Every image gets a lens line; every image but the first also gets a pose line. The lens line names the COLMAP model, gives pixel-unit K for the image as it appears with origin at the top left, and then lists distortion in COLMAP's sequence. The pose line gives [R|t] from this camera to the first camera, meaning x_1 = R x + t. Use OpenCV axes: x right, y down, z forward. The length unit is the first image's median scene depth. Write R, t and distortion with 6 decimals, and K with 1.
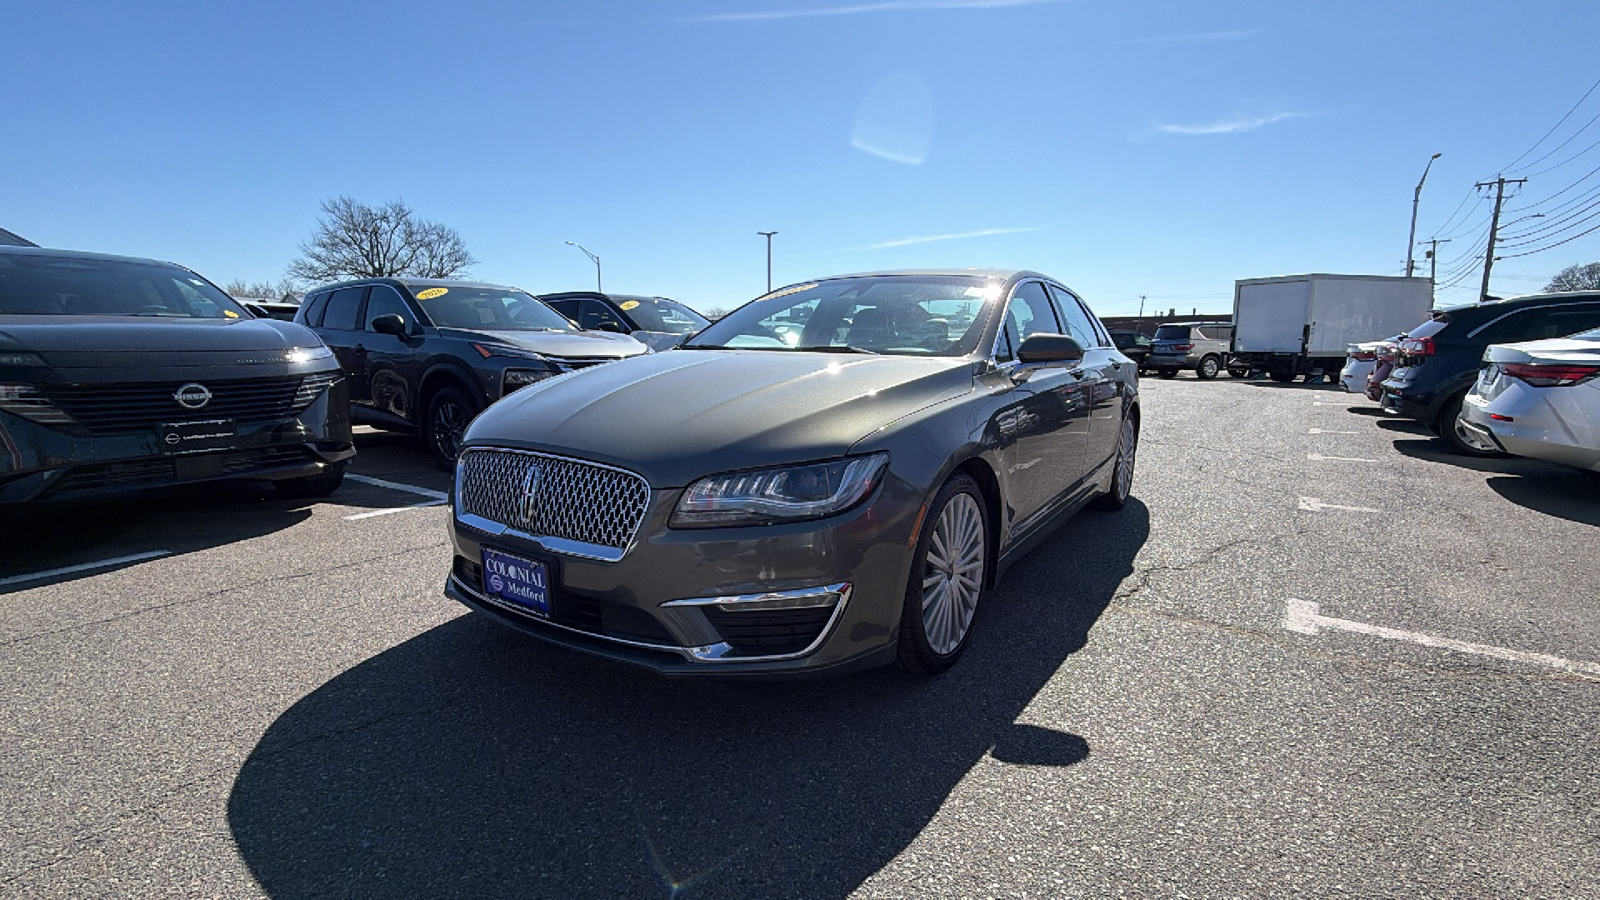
lens RADIAL K [[734.7, 0, 801.8], [0, 734.7, 448.1], [0, 0, 1]] dist [-0.003480, 0.000882]
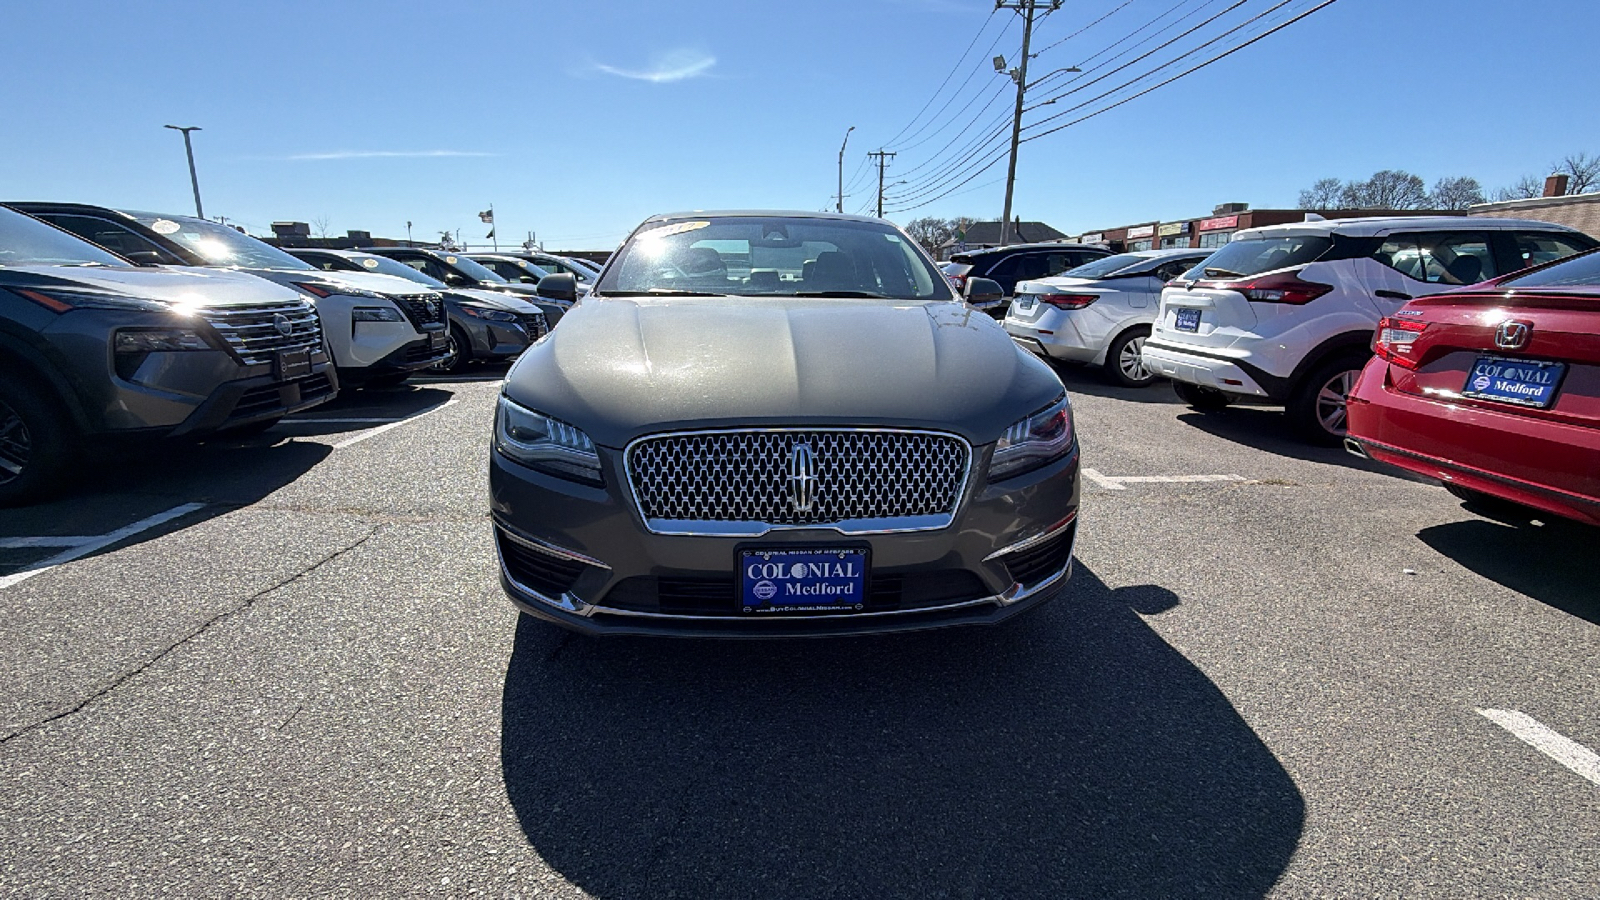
lens RADIAL K [[731.2, 0, 801.5], [0, 731.2, 449.6], [0, 0, 1]] dist [-0.001835, 0.000809]
pose [[0.783953, -0.144659, 0.603732, -0.213428], [0.089563, 0.988654, 0.120591, -0.017353], [-0.614326, -0.040466, 0.788014, 0.081582]]
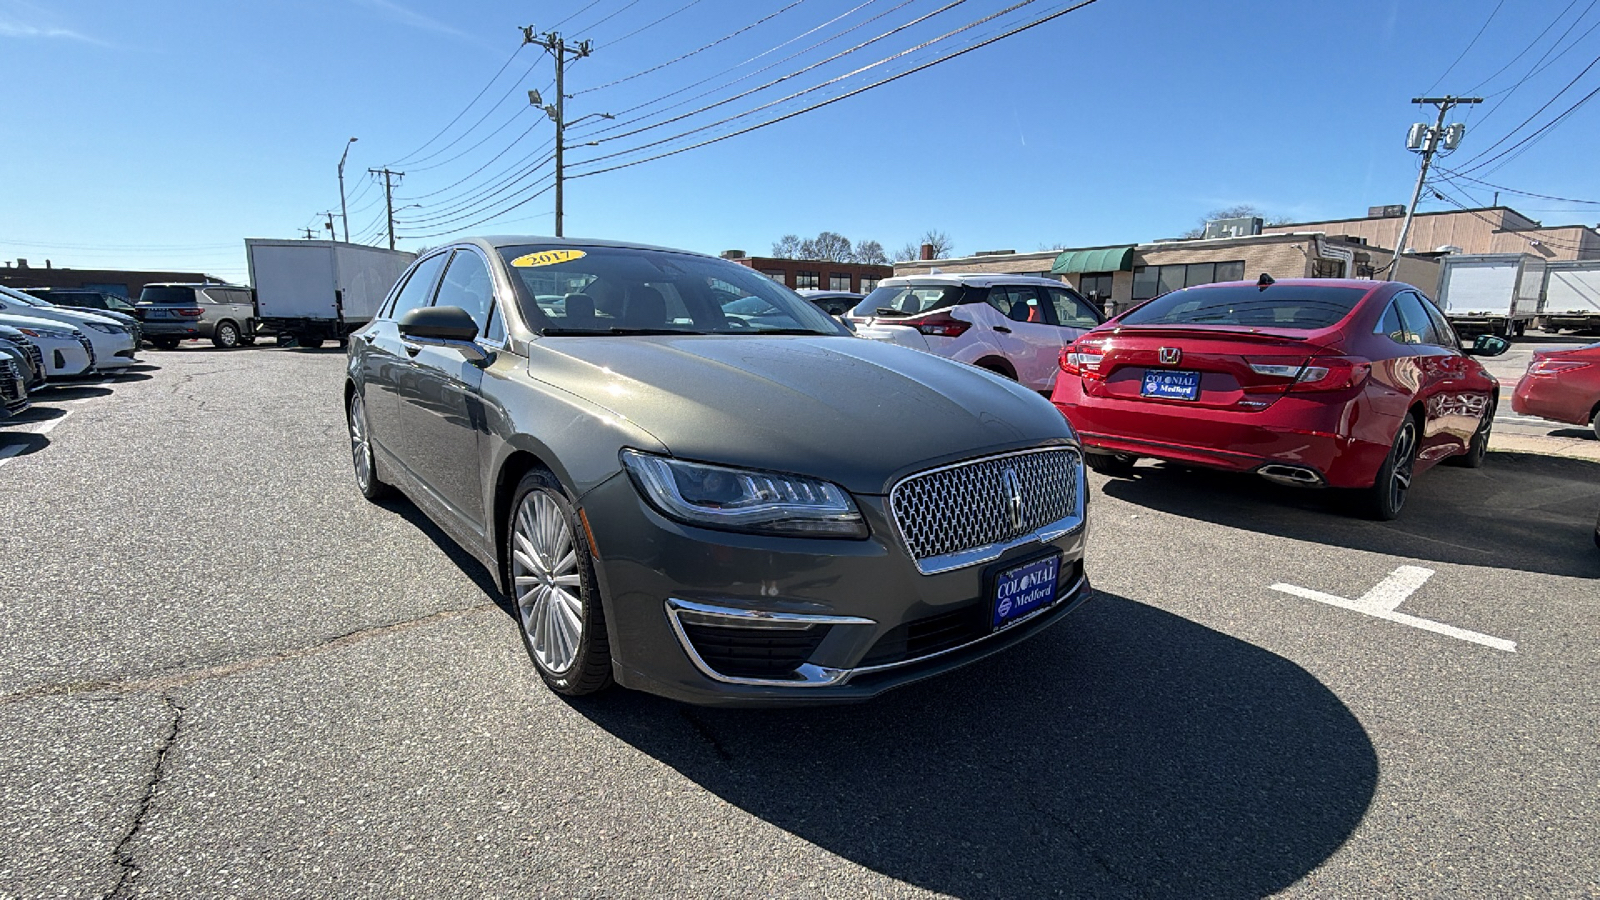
lens RADIAL K [[731.2, 0, 801.5], [0, 731.2, 449.6], [0, 0, 1]] dist [-0.001835, 0.000809]
pose [[0.271083, -0.174810, 0.946549, -0.320564], [0.125021, 0.981435, 0.145448, -0.040978], [-0.954402, 0.078910, 0.287905, 0.239609]]
